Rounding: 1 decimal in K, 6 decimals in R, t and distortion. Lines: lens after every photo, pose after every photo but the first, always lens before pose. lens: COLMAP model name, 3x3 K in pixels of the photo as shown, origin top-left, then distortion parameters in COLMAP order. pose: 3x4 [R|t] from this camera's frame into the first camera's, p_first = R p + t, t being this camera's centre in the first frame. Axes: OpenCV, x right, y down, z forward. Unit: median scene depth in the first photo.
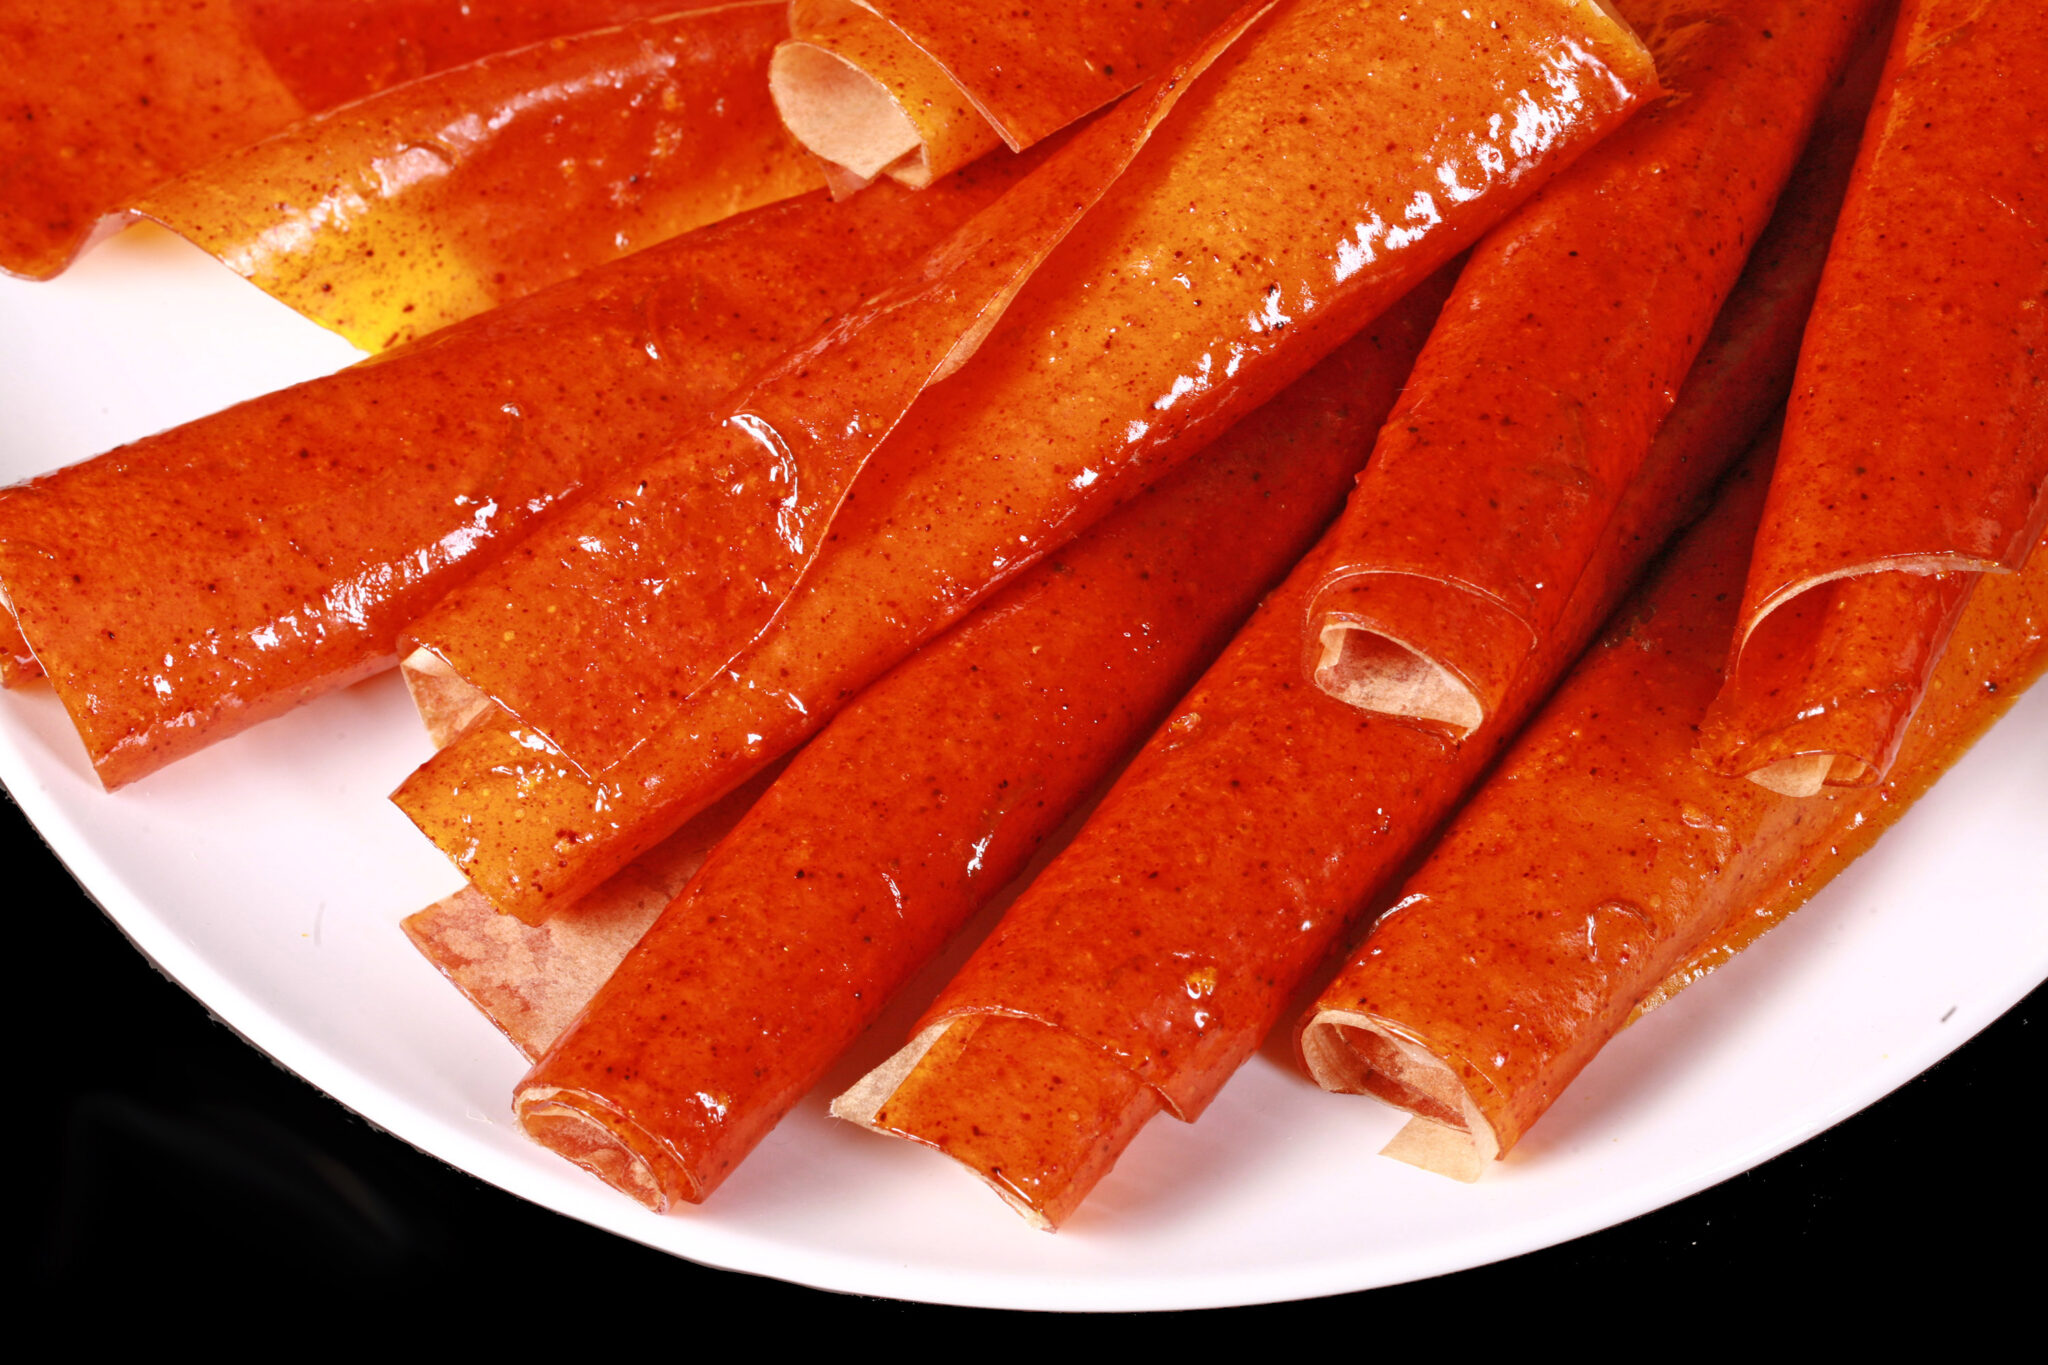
lens RADIAL K [[6969.5, 0, 1024.0], [0, 6969.5, 682.5], [0, 0, 1]] dist [-0.047609, 2.464908]
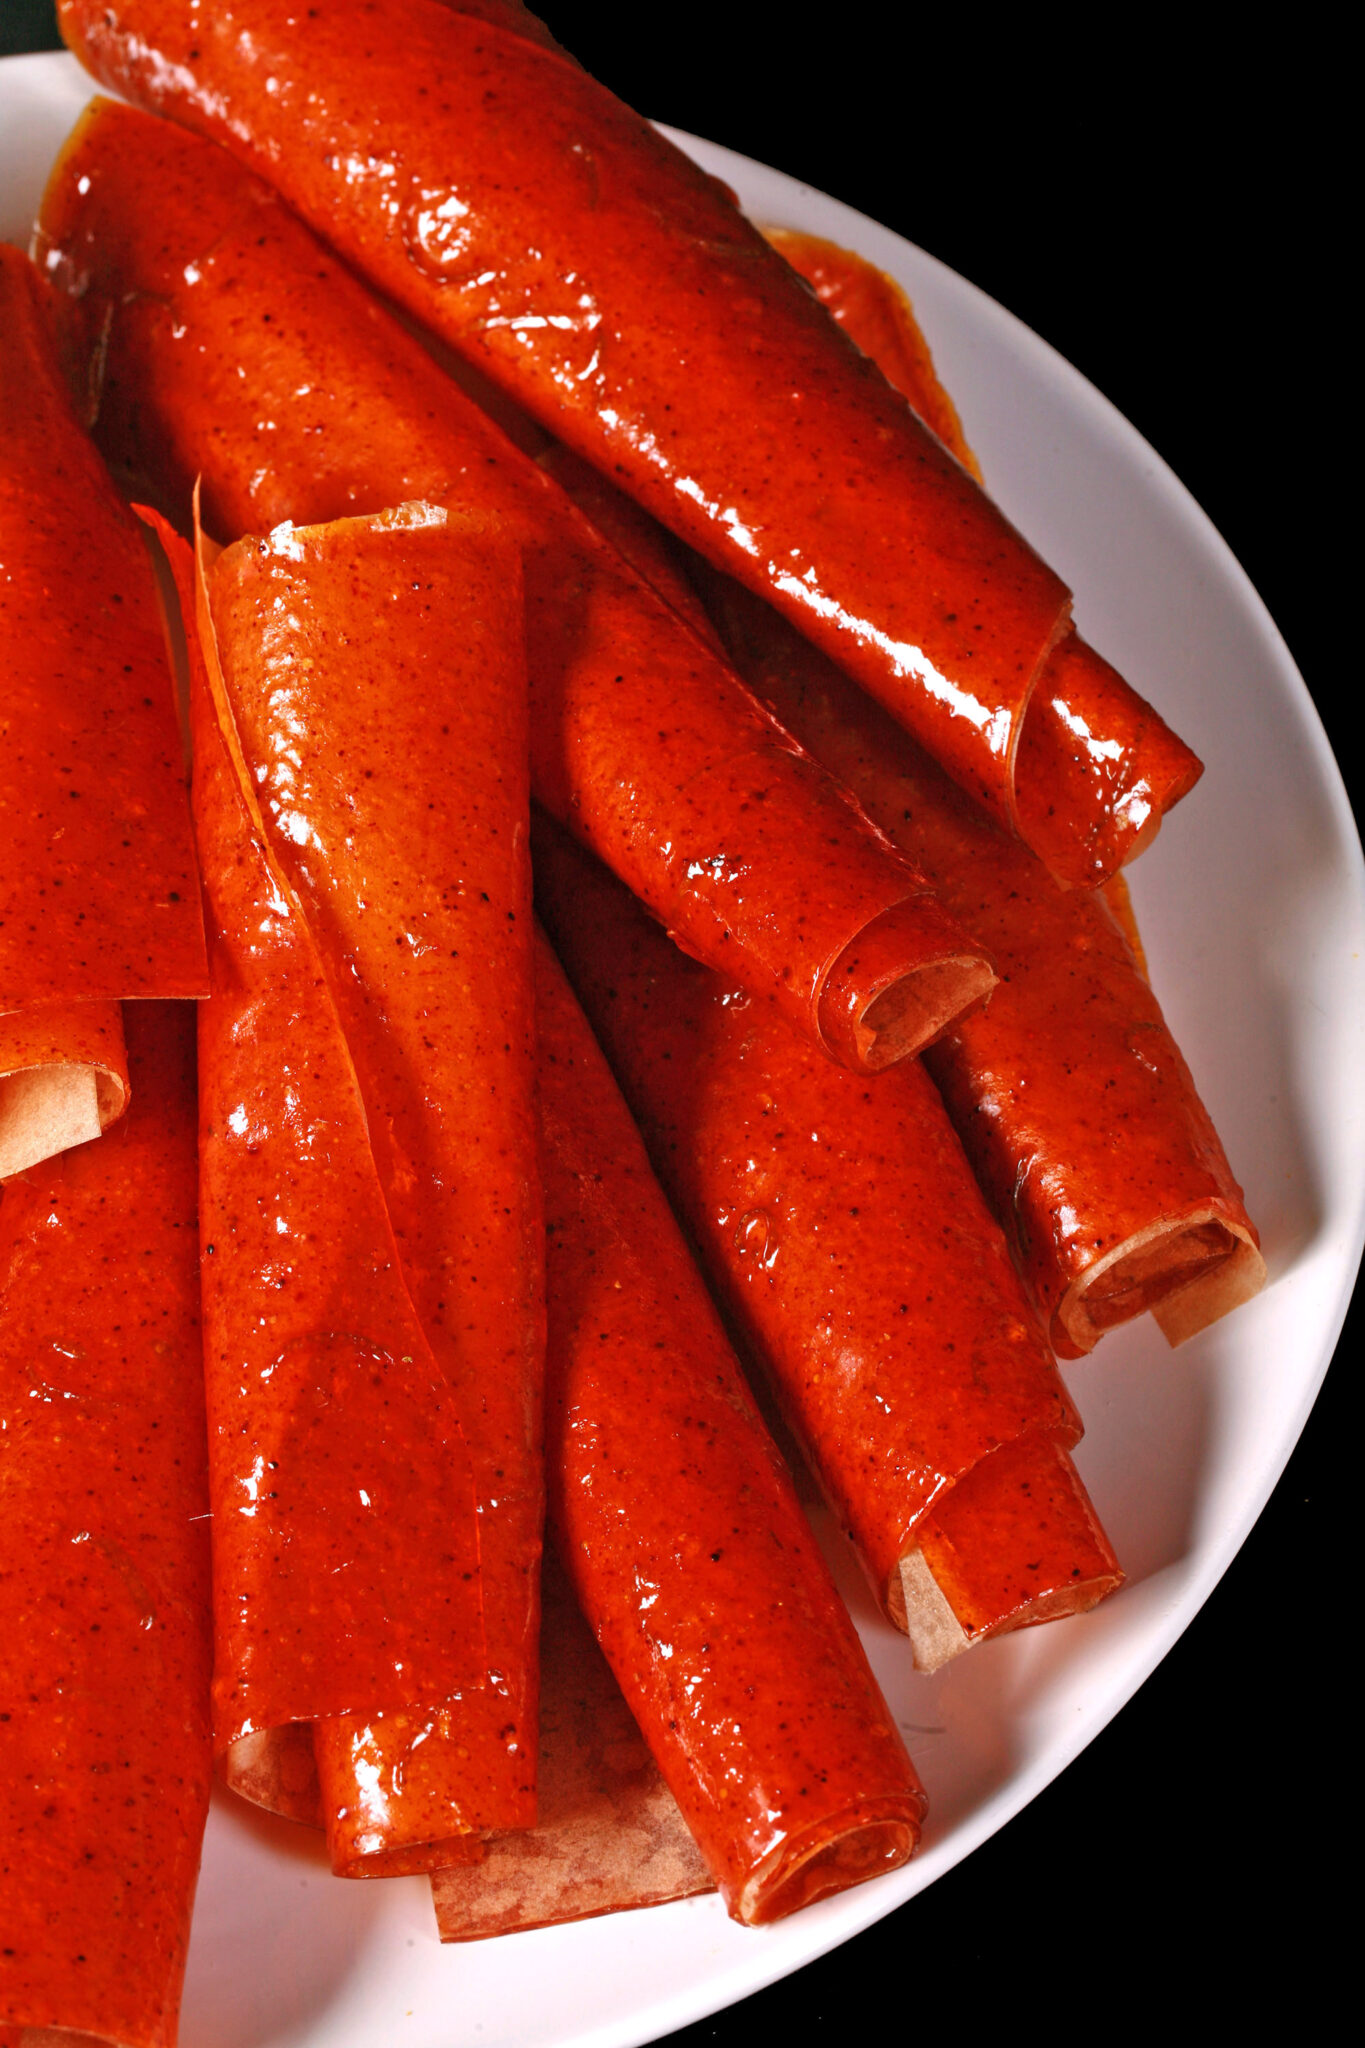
lens RADIAL K [[6969.5, 0, 682.5], [0, 6969.5, 1024.0], [0, 0, 1]] dist [-0.047609, 2.464908]
pose [[0.526331, -0.685709, 0.502771, -0.481737], [0.725537, 0.670512, 0.154947, -0.181988], [-0.443363, 0.283226, 0.850419, 0.103195]]
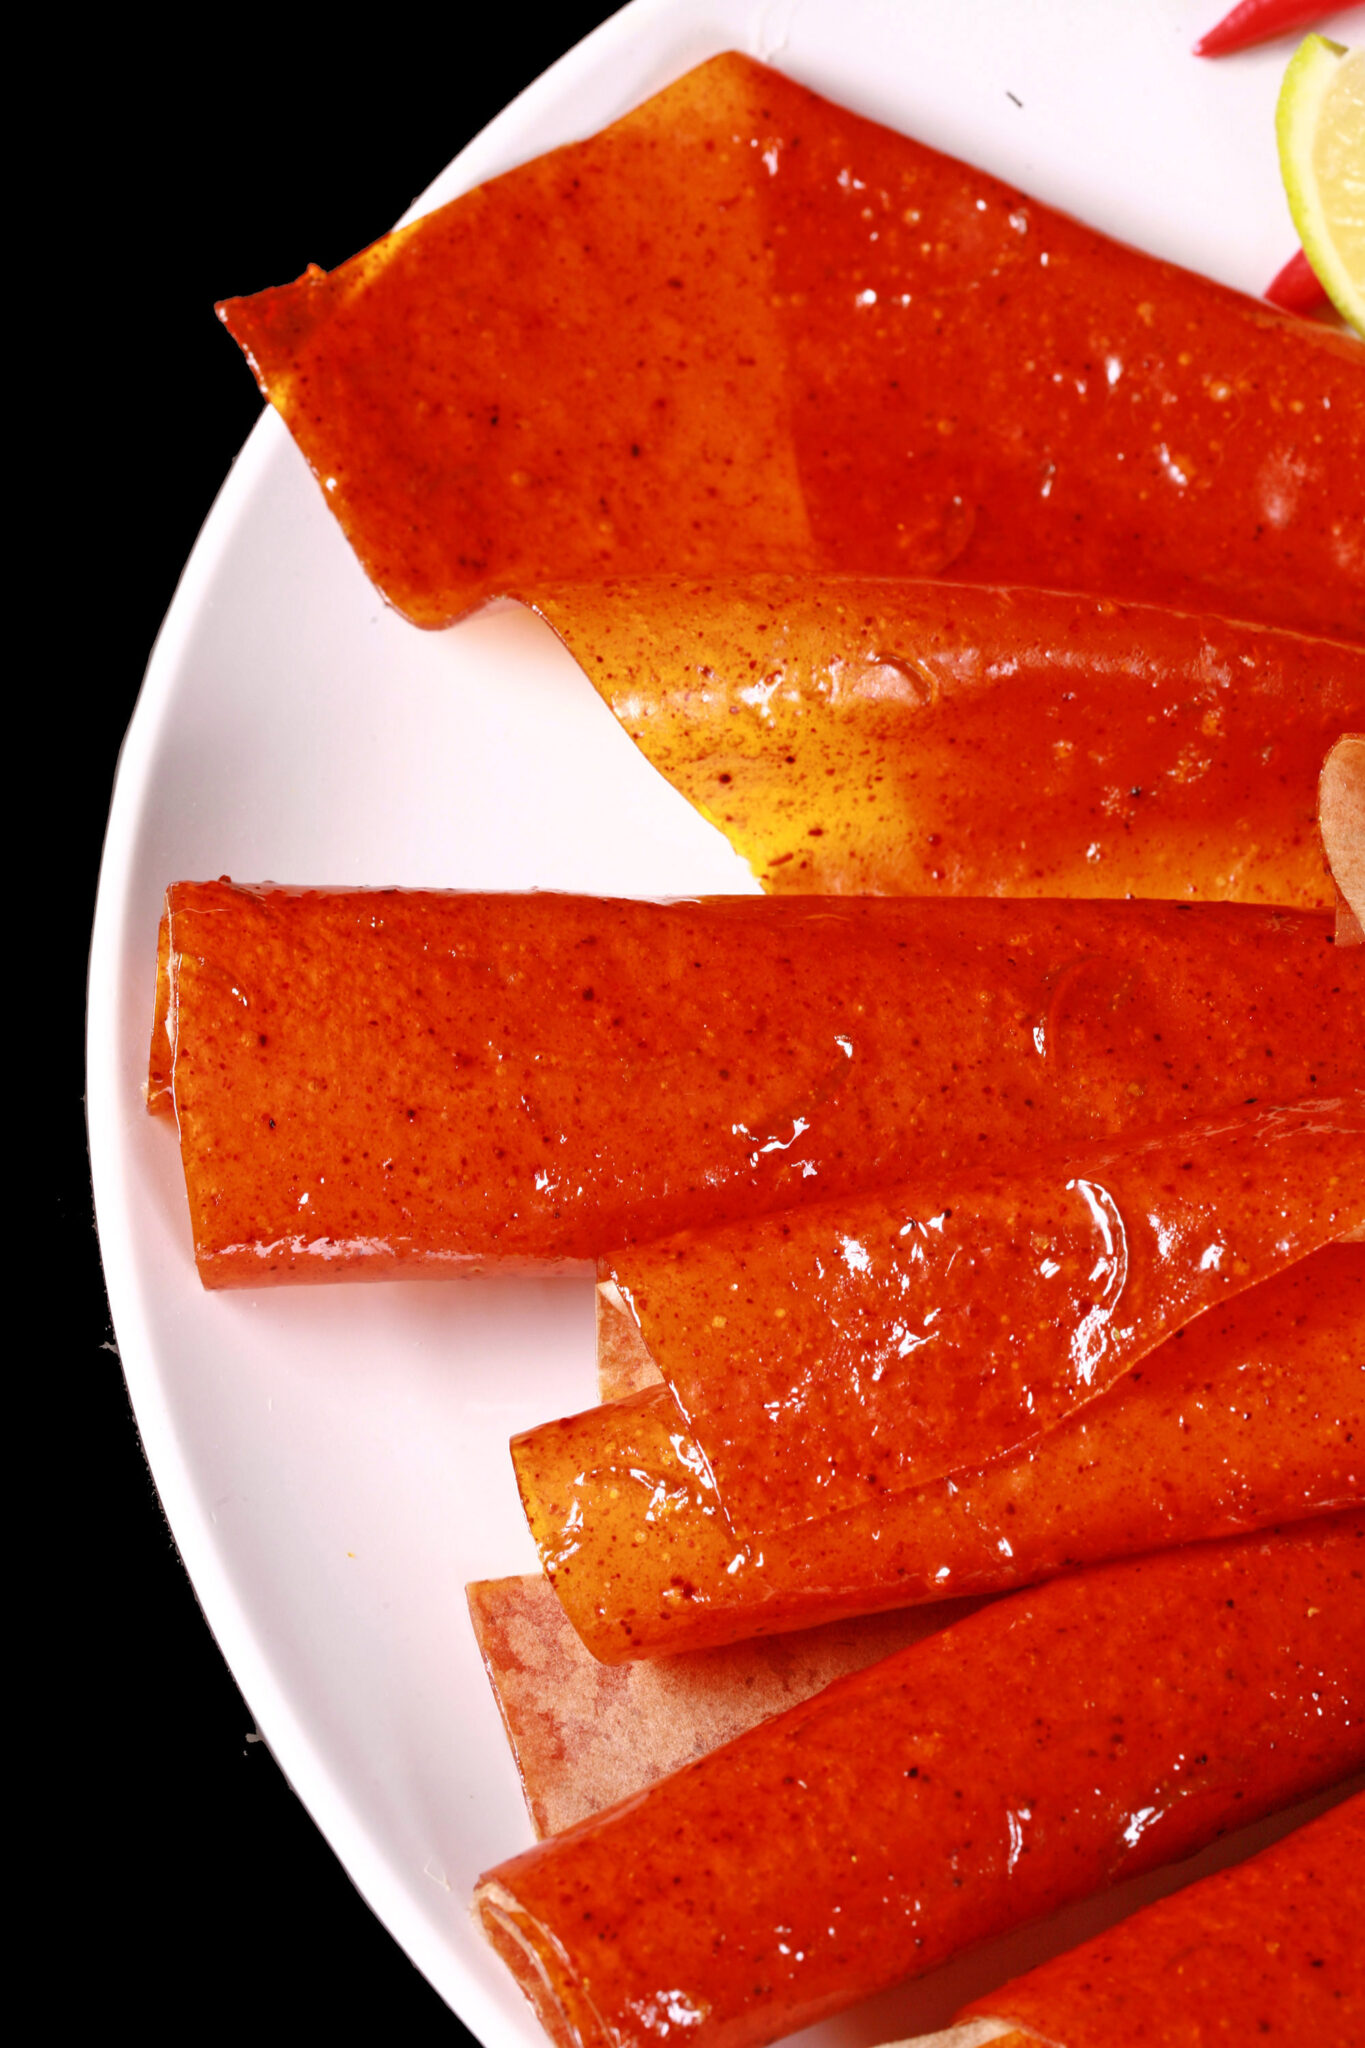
lens RADIAL K [[7143.2, 0, 635.5], [0, 7143.2, 1023.9], [0, 0, 1]] dist [-0.091464, 0.934771]
pose [[0.907235, 0.394587, -0.145687, 0.023321], [-0.379256, 0.917165, 0.122364, -0.134189], [0.181902, -0.055760, 0.981734, 0.193626]]
